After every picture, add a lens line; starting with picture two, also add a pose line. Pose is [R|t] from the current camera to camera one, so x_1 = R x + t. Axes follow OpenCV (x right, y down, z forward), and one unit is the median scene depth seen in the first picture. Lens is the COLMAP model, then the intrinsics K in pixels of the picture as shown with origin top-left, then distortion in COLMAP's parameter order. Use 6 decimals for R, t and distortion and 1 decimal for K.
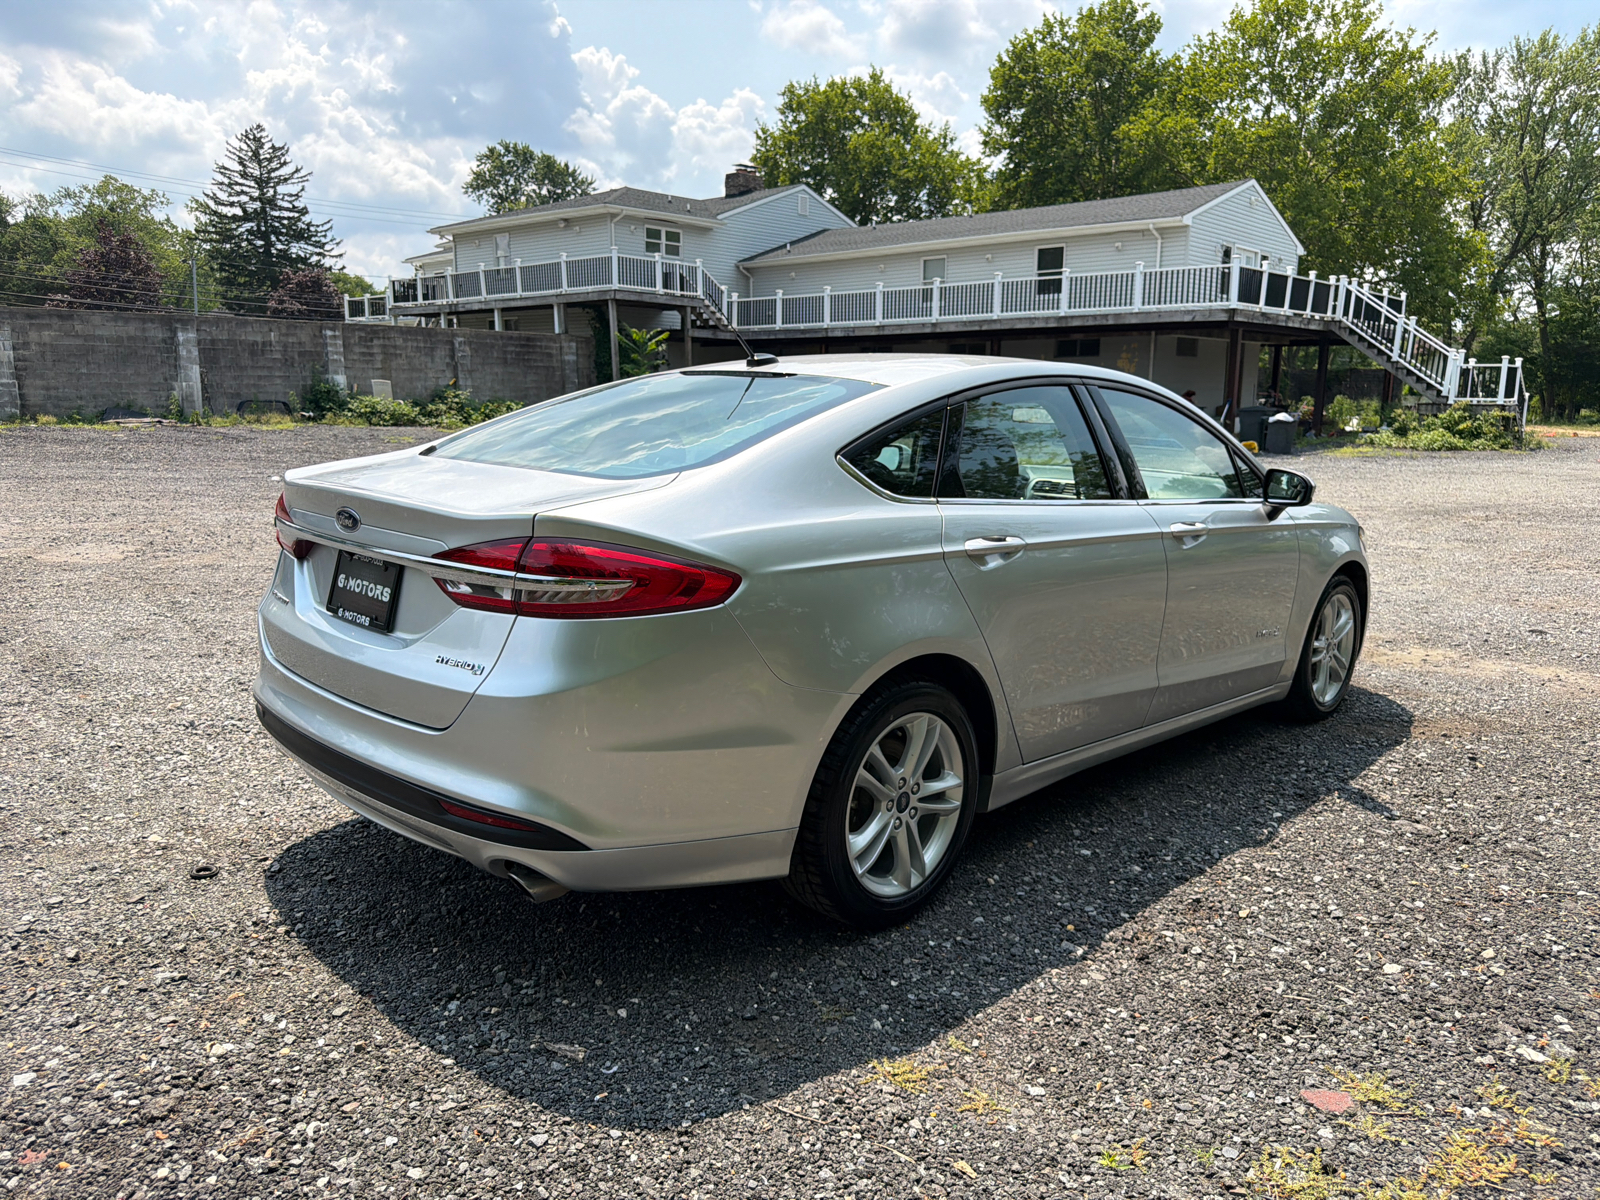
lens RADIAL K [[1139.9, 0, 796.8], [0, 1139.9, 604.2], [0, 0, 1]] dist [0.001948, -0.011756]
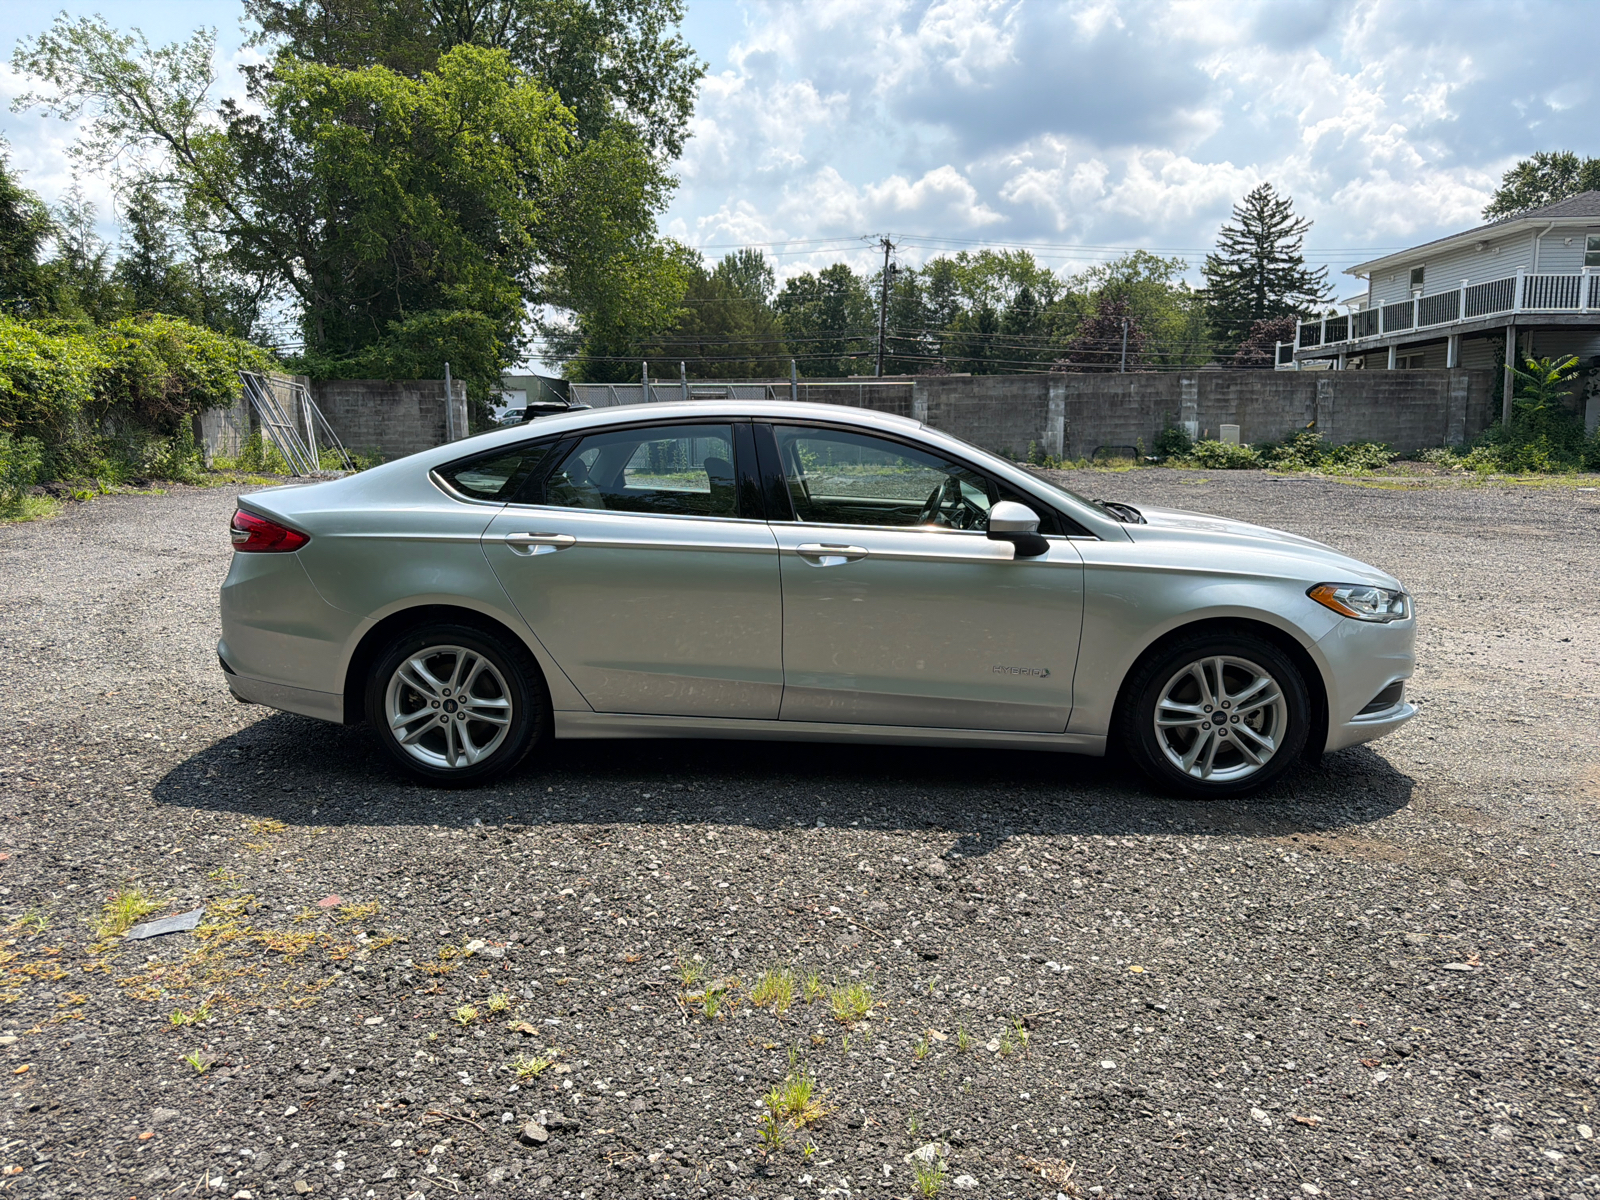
lens RADIAL K [[1140.7, 0, 798.3], [0, 1140.7, 600.6], [0, 0, 1]] dist [-0.001767, -0.007220]
pose [[0.676672, 0.089019, -0.730884, 0.128331], [-0.119981, 0.992728, 0.009828, -0.002627], [0.726443, 0.081042, 0.682431, 0.027046]]
